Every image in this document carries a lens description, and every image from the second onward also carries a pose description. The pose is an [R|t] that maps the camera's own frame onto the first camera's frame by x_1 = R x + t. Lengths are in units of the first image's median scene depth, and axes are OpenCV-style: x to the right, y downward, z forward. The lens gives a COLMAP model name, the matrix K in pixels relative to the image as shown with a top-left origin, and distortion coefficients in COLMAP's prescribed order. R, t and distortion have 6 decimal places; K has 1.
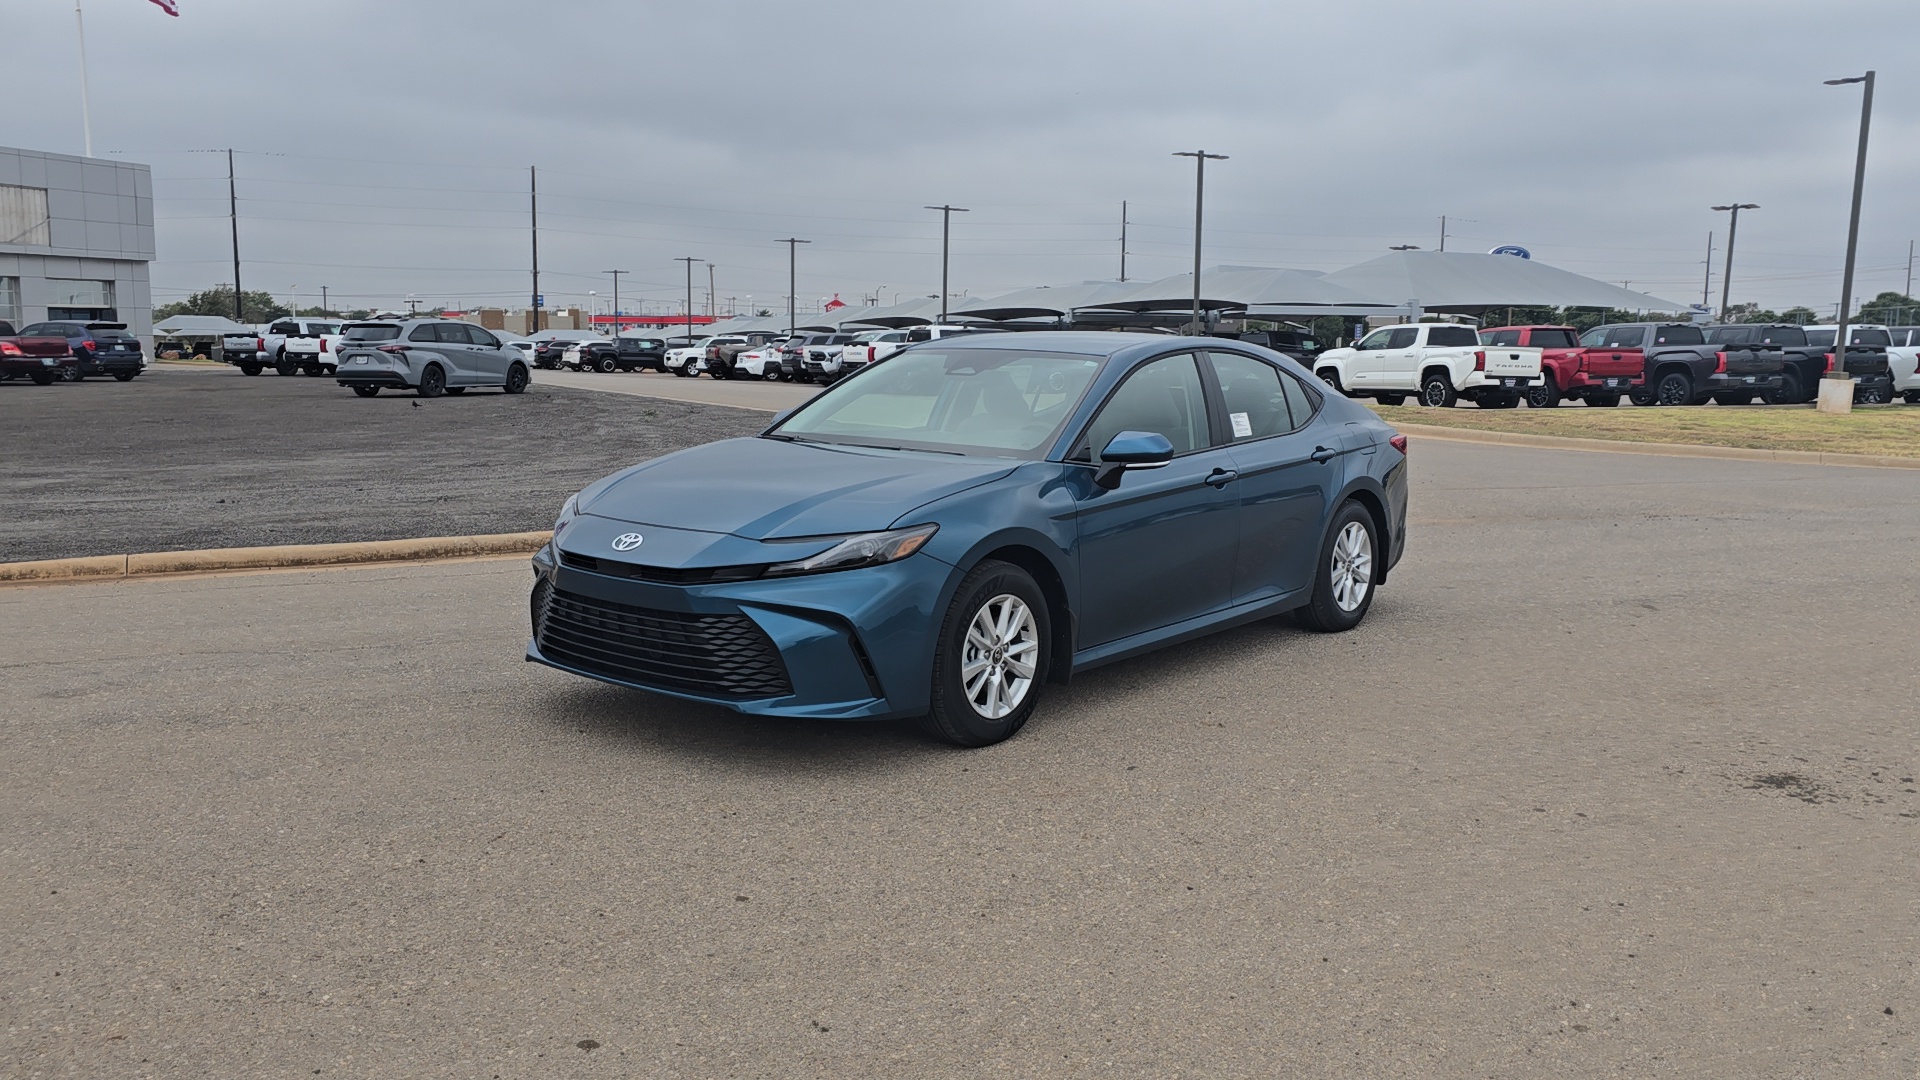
lens RADIAL K [[1596.3, 0, 956.0], [0, 1596.3, 475.5], [0, 0, 1]] dist [-0.001274, 0.007502]
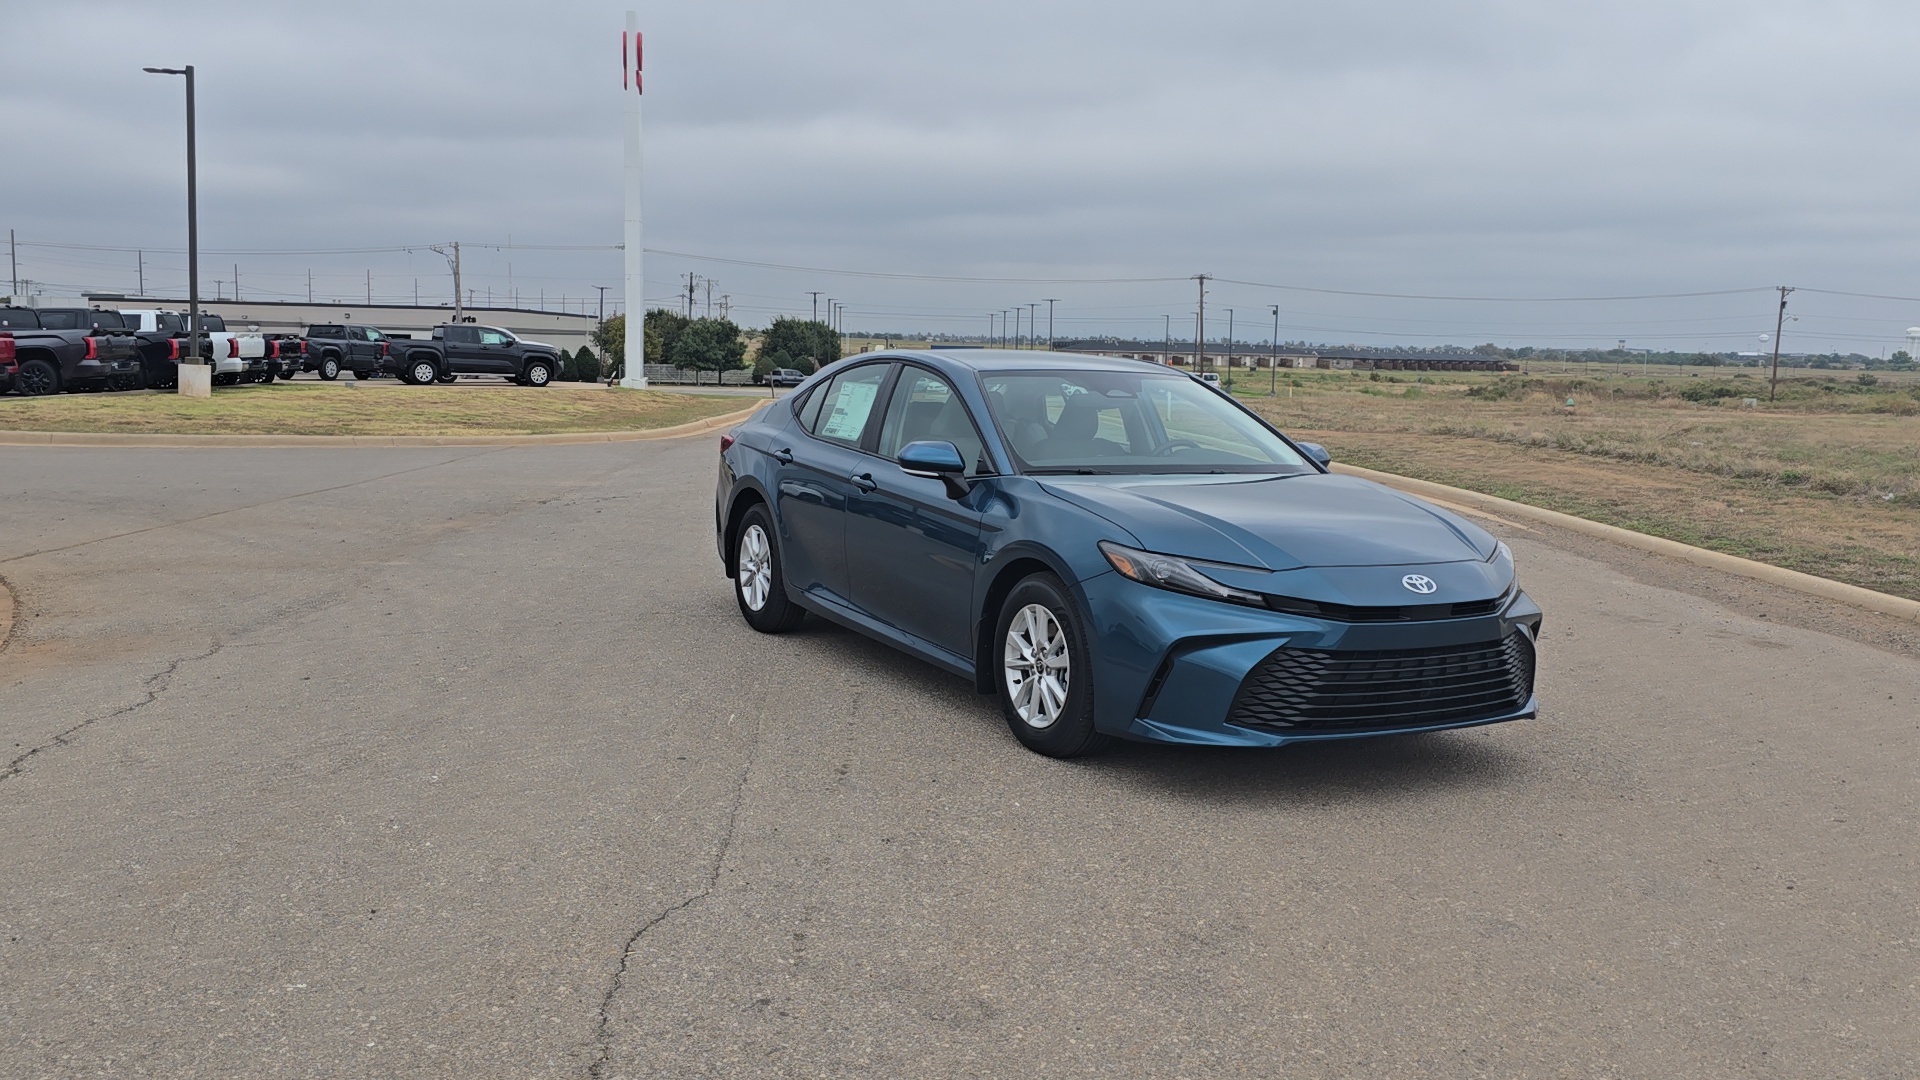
lens RADIAL K [[1596.3, 0, 953.2], [0, 1596.3, 475.8], [0, 0, 1]] dist [-0.001274, 0.007502]
pose [[0.392242, -0.075333, 0.916772, -0.205724], [0.061128, 0.996573, 0.055737, -0.016399], [-0.917829, 0.034178, 0.395503, 0.149470]]
